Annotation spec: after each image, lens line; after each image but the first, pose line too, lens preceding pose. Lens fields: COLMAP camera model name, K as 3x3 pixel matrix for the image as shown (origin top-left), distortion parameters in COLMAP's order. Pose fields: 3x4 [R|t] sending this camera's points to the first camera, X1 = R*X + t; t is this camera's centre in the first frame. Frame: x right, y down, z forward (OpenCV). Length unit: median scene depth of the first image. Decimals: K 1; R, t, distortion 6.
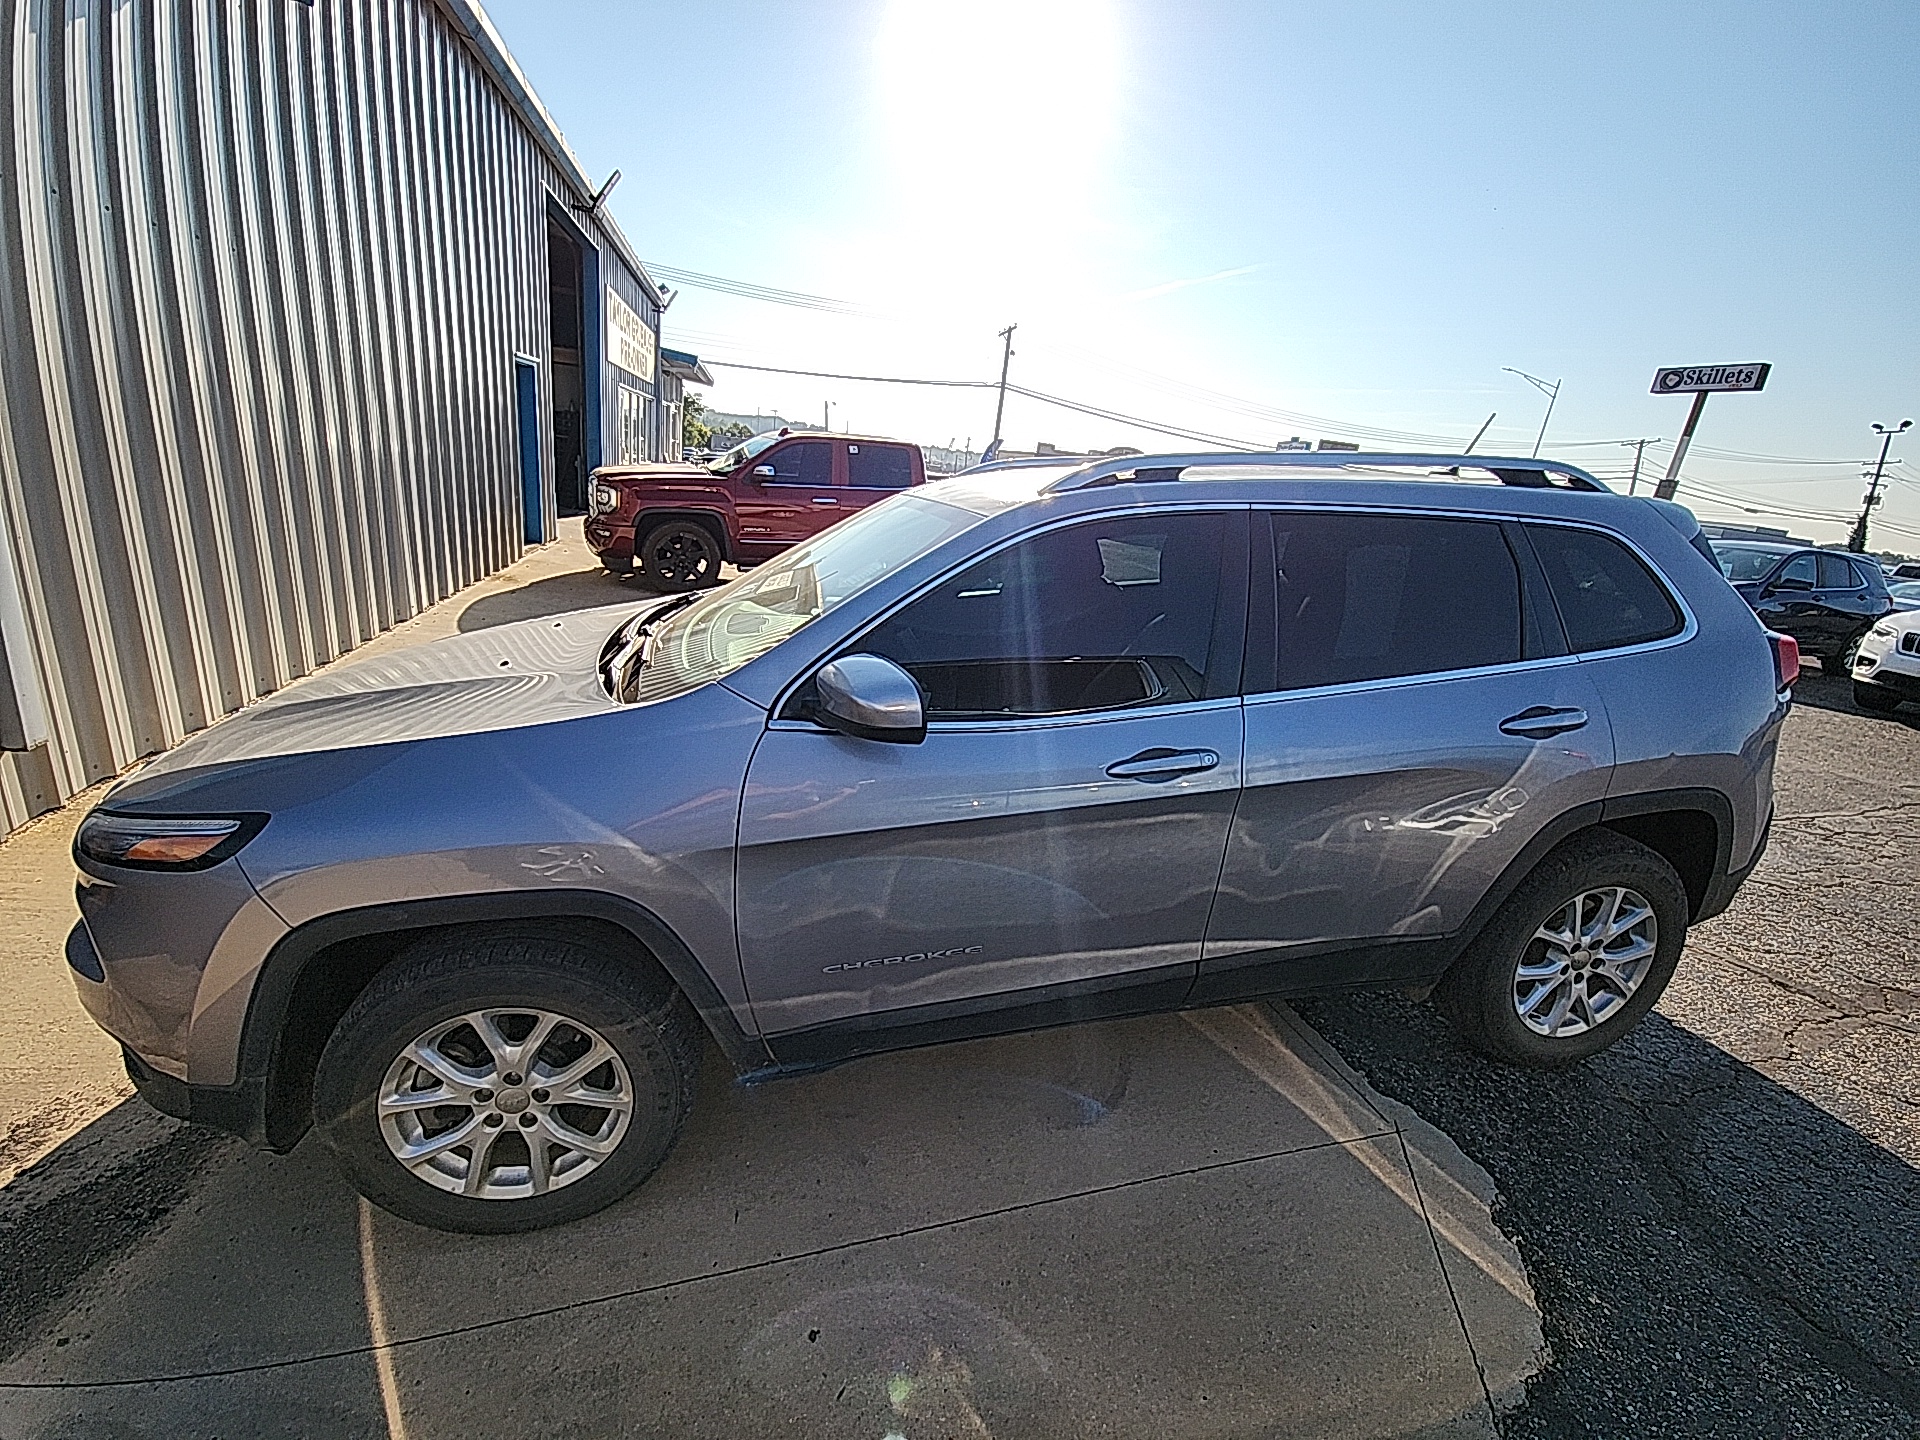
lens RADIAL K [[781.7, 0, 964.1], [0, 781.7, 708.5], [0, 0, 1]] dist [0.002224, -0.000047]
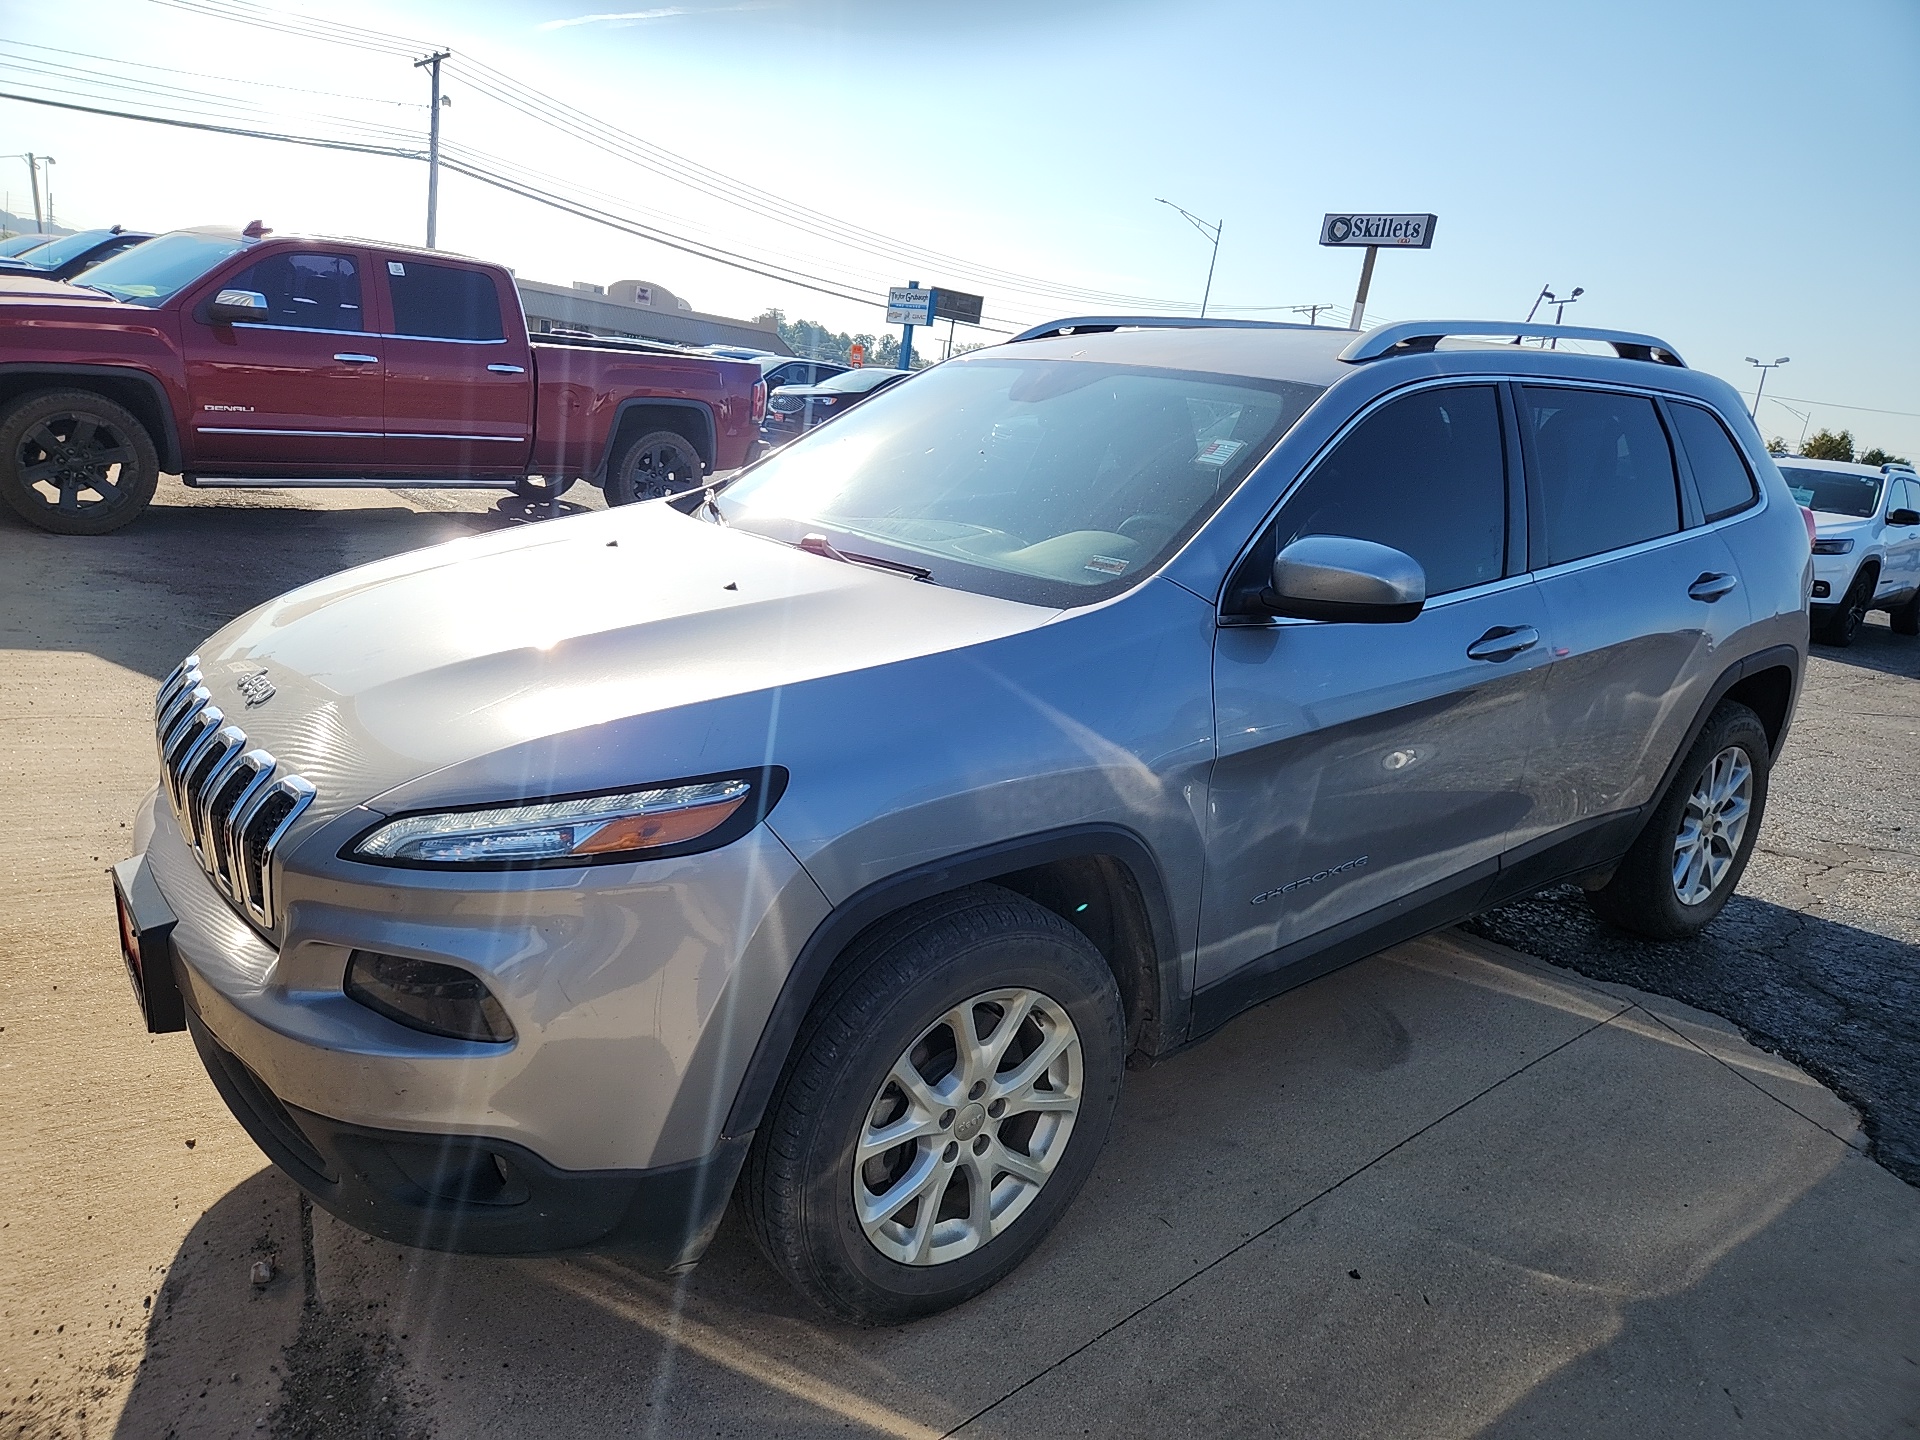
lens RADIAL K [[1303.6, 0, 957.1], [0, 1303.6, 737.1], [0, 0, 1]] dist [0.056020, -0.009585]
pose [[0.894845, -0.101903, 0.434590, -0.979937], [0.097560, 0.994704, 0.032357, 0.062576], [-0.435586, 0.013444, 0.900047, -0.163972]]
